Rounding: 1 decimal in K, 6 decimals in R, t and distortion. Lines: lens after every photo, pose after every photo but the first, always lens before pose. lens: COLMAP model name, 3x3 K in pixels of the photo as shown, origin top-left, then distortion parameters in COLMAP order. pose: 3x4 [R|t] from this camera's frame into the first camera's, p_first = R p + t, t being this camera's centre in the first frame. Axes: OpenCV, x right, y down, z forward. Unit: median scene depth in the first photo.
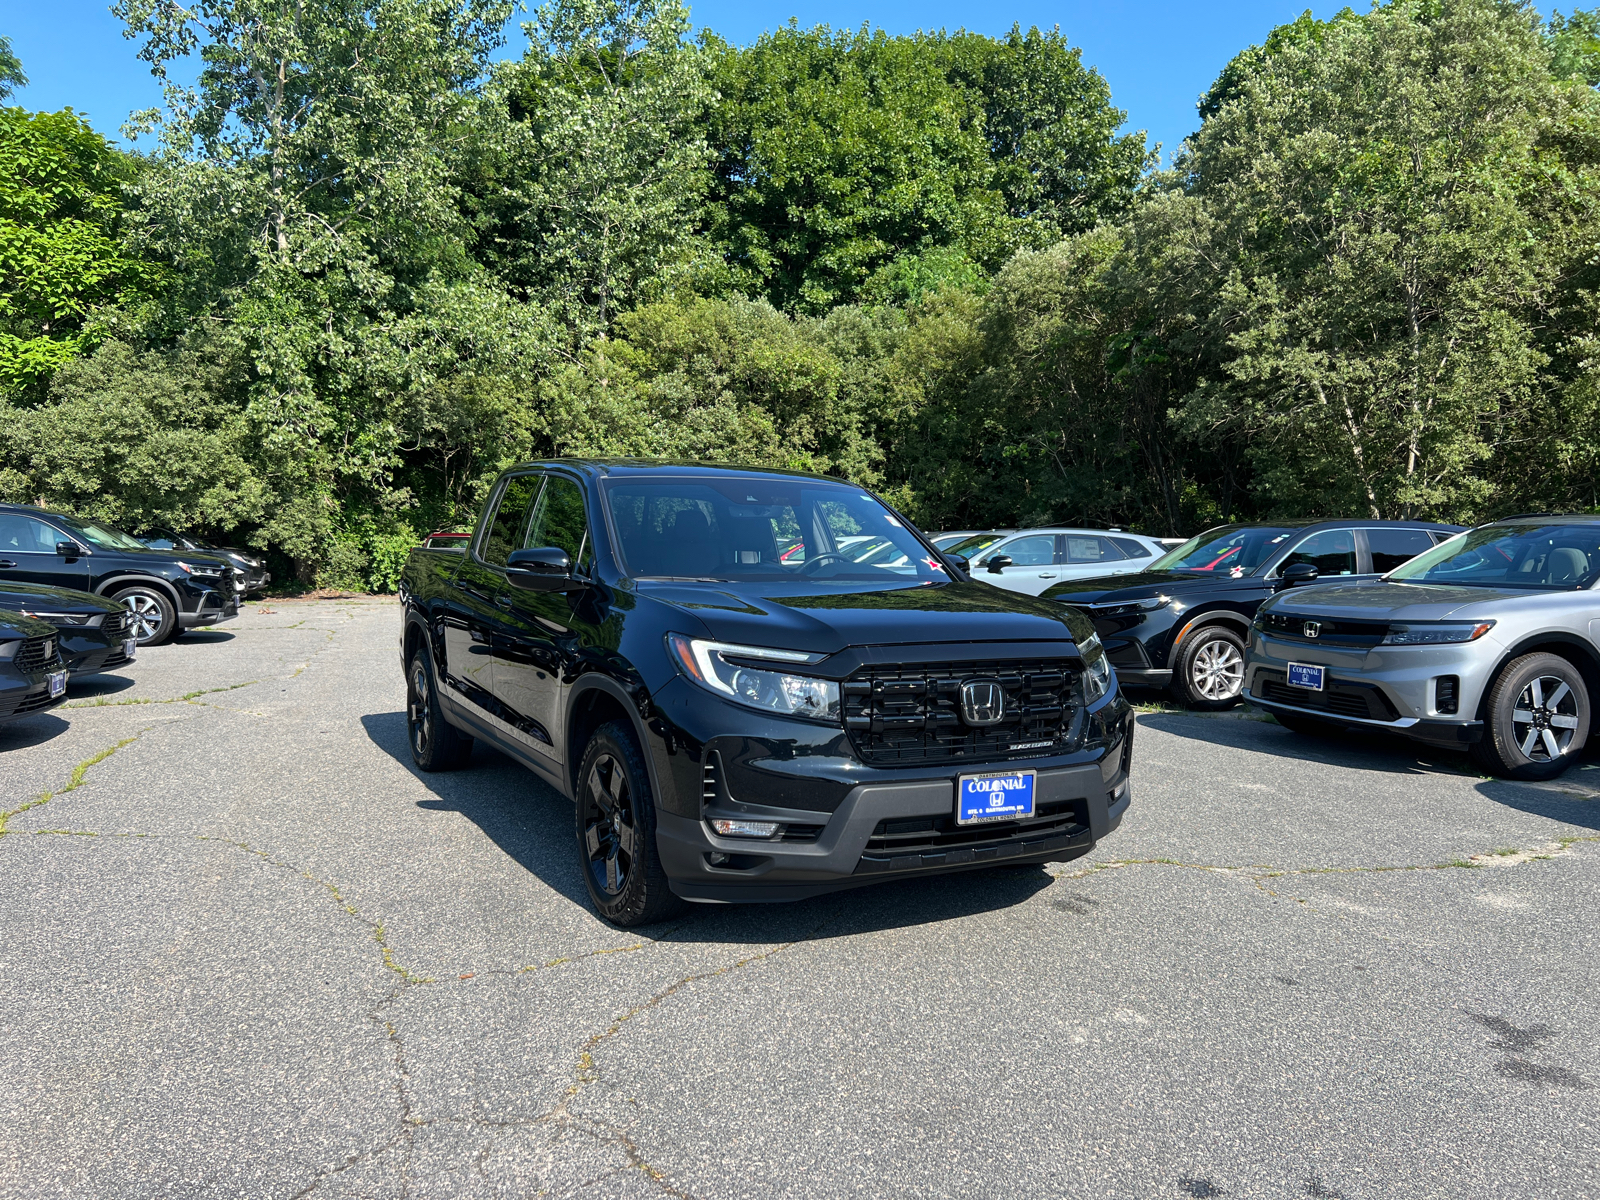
lens RADIAL K [[1214.3, 0, 800.1], [0, 1214.3, 600.1], [0, 0, 1]] dist [0.047696, -0.055535]
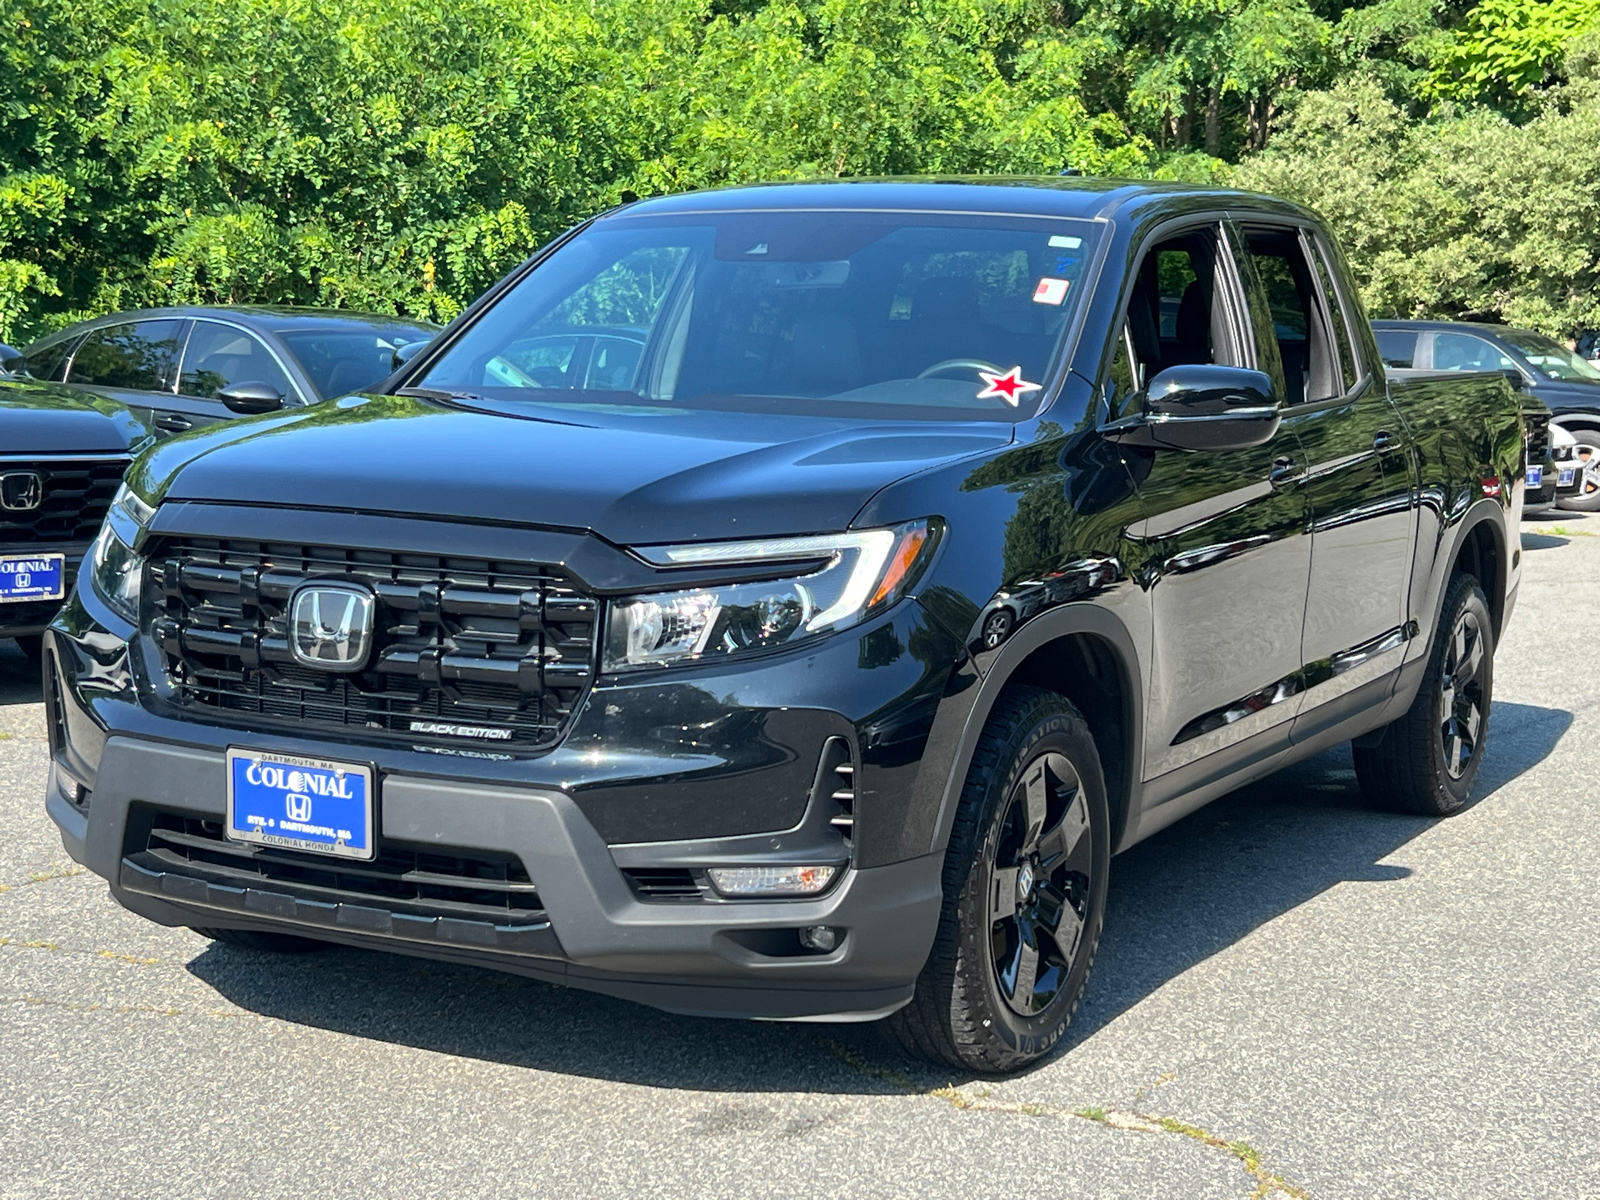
lens RADIAL K [[2549.4, 0, 786.3], [0, 2549.4, 597.9], [0, 0, 1]] dist [0.049885, 0.000000]
pose [[0.545190, 0.086926, -0.833794, 0.176890], [-0.056627, 0.996156, 0.066826, -0.001888], [0.836398, 0.010782, 0.548017, 0.084592]]
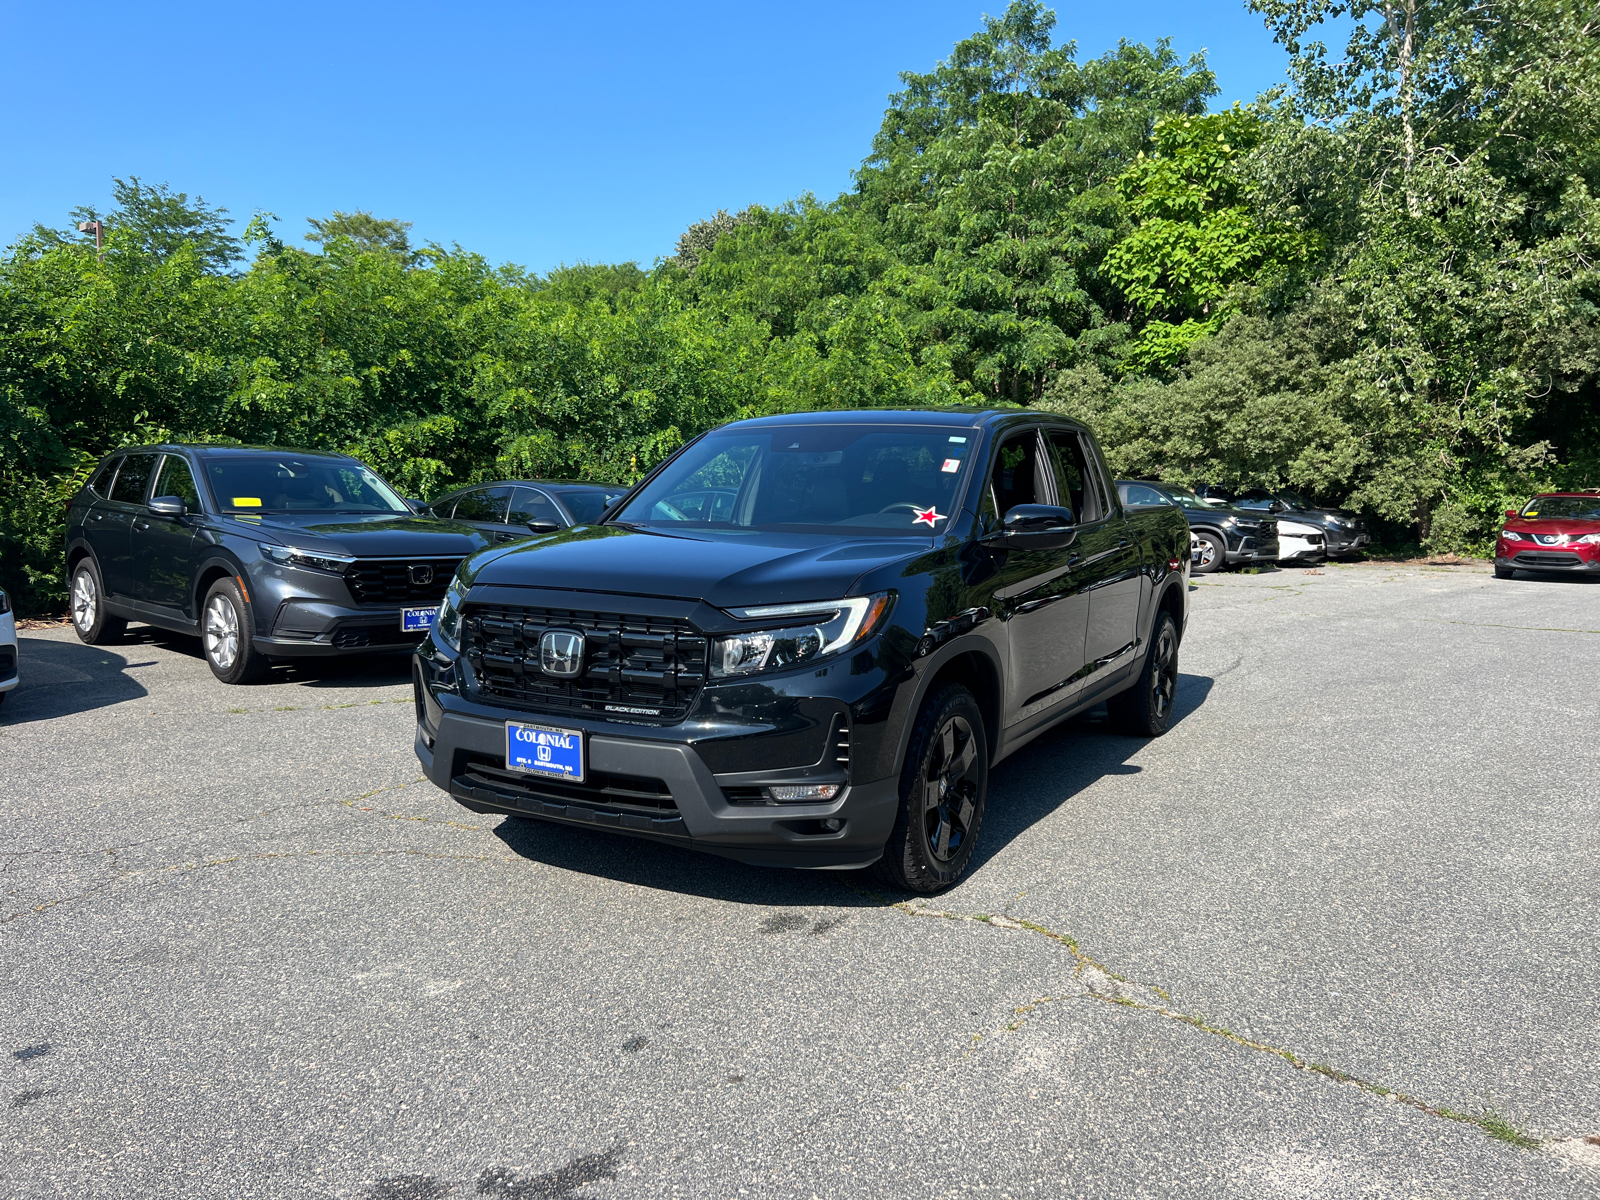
lens RADIAL K [[1214.3, 0, 785.1], [0, 1214.3, 604.1], [0, 0, 1]] dist [0.047696, -0.055535]
pose [[0.528011, 0.073538, -0.846048, 0.158125], [-0.045662, 0.997261, 0.058184, -0.002696], [0.848009, 0.007910, 0.529923, 0.096831]]
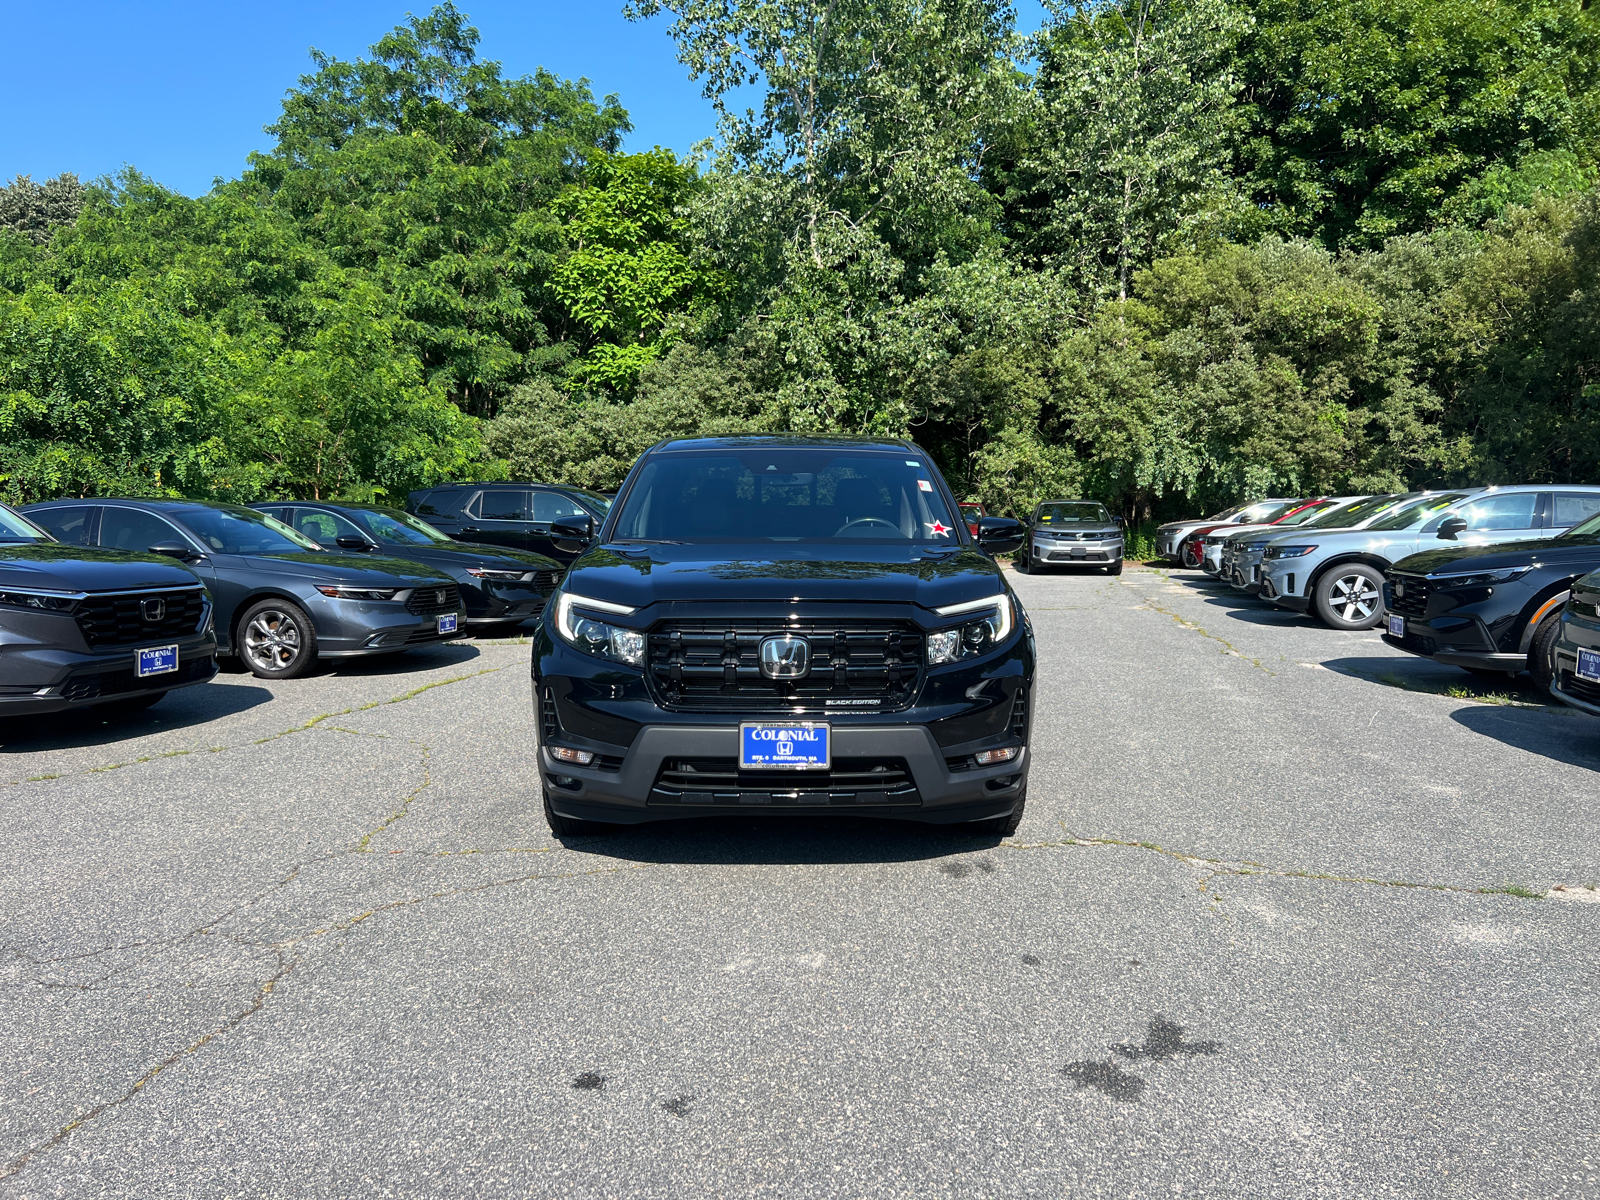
lens RADIAL K [[1214.3, 0, 800.9], [0, 1214.3, 609.8], [0, 0, 1]] dist [0.047696, -0.055535]
pose [[0.883230, 0.027193, -0.468151, 0.098746], [-0.011216, 0.999257, 0.036884, 0.000604], [0.468806, -0.027326, 0.882879, 0.011604]]
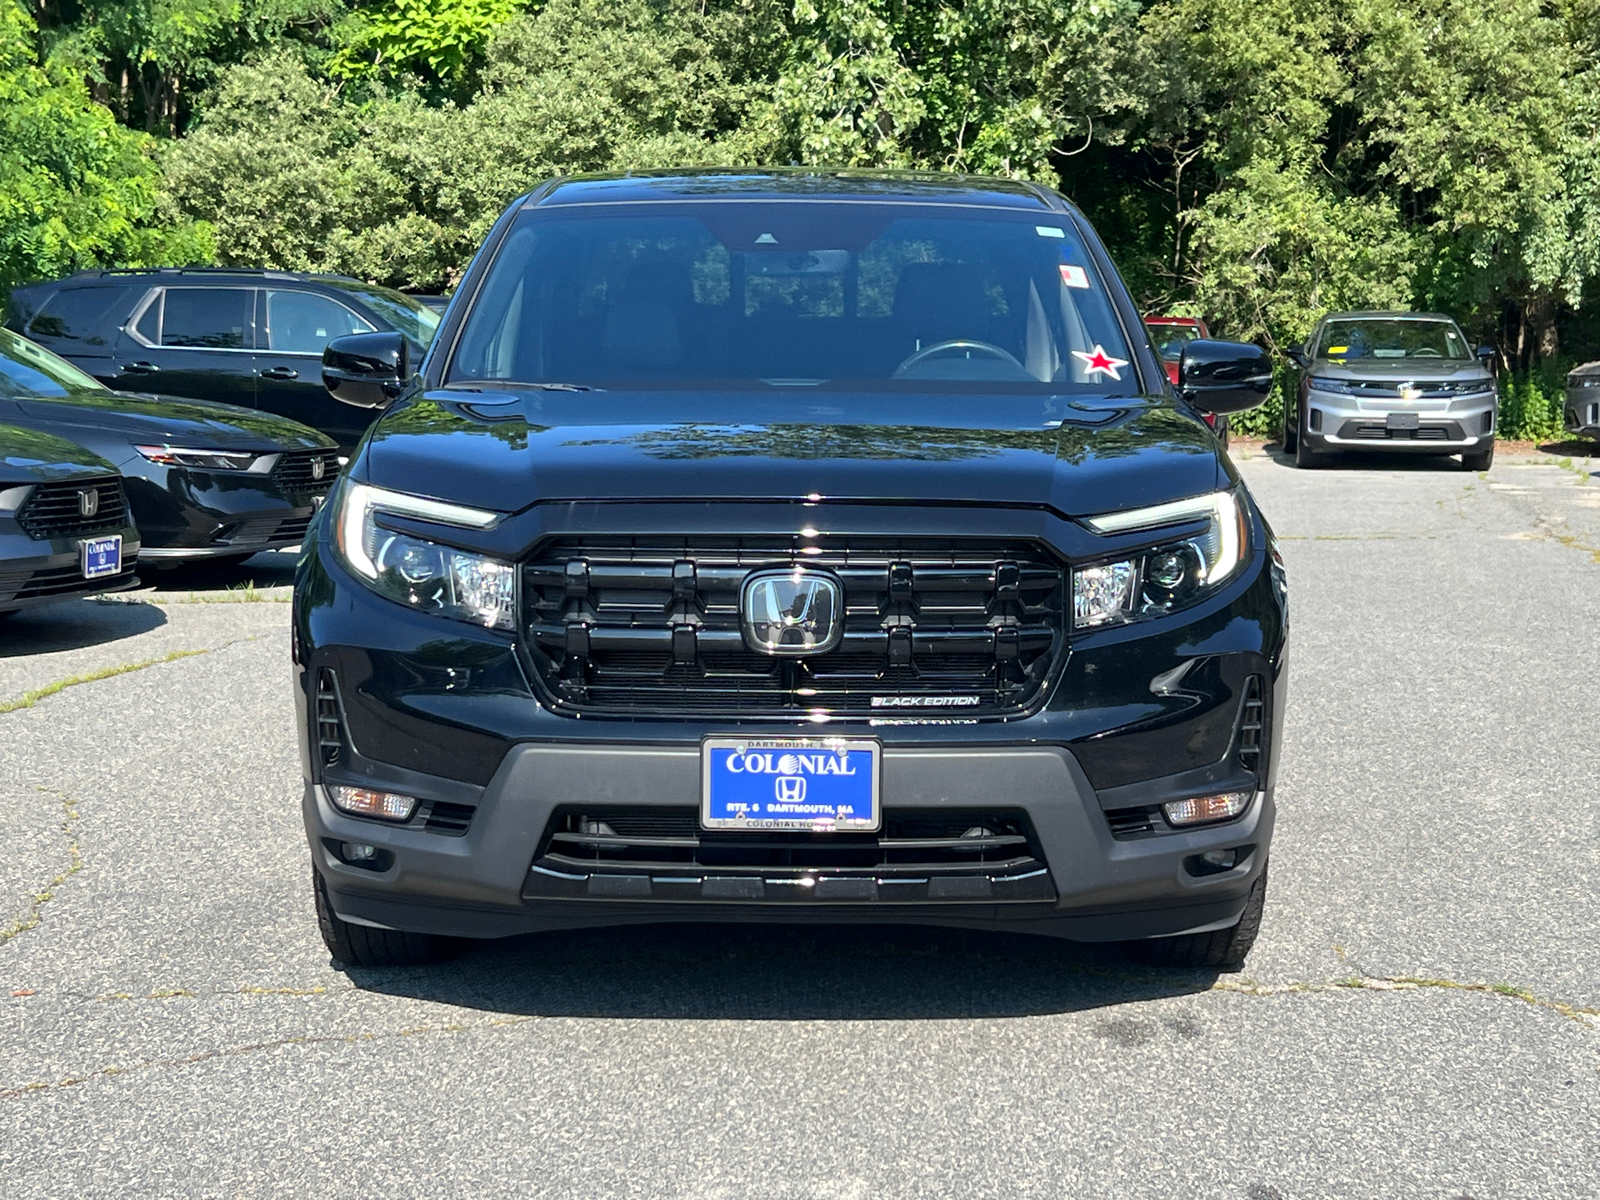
lens RADIAL K [[2549.4, 0, 806.9], [0, 2549.4, 629.7], [0, 0, 1]] dist [0.049885, 0.000000]
pose [[0.880150, 0.047645, -0.472299, 0.103880], [-0.016103, 0.997374, 0.070606, 0.001890], [0.474423, -0.054538, 0.878606, 0.001846]]
